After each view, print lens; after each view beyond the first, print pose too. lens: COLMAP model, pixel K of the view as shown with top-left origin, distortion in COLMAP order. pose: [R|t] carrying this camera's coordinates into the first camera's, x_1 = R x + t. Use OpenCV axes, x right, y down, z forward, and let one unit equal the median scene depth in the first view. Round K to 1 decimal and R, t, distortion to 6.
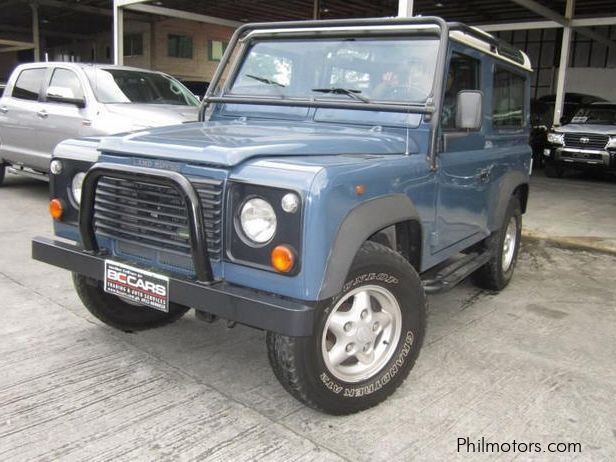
lens RADIAL K [[630.1, 0, 308.1], [0, 630.1, 225.8], [0, 0, 1]] dist [-0.033940, 0.000000]
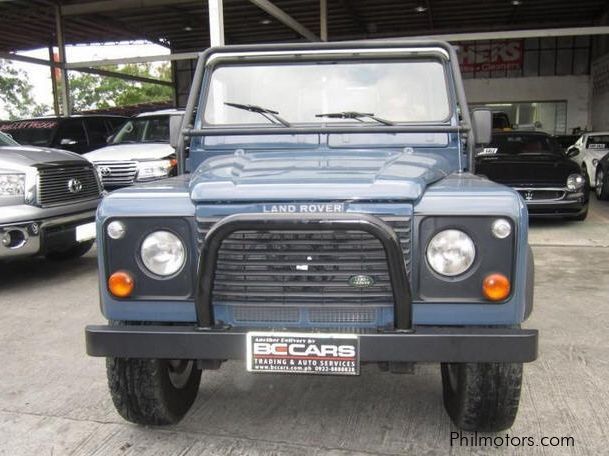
lens RADIAL K [[623.0, 0, 308.1], [0, 623.0, 229.9], [0, 0, 1]] dist [-0.033940, 0.000000]
pose [[0.867866, -0.136401, 0.477707, -0.633787], [0.149701, 0.988677, 0.010334, -0.075311], [-0.473708, 0.062545, 0.878459, 0.252180]]
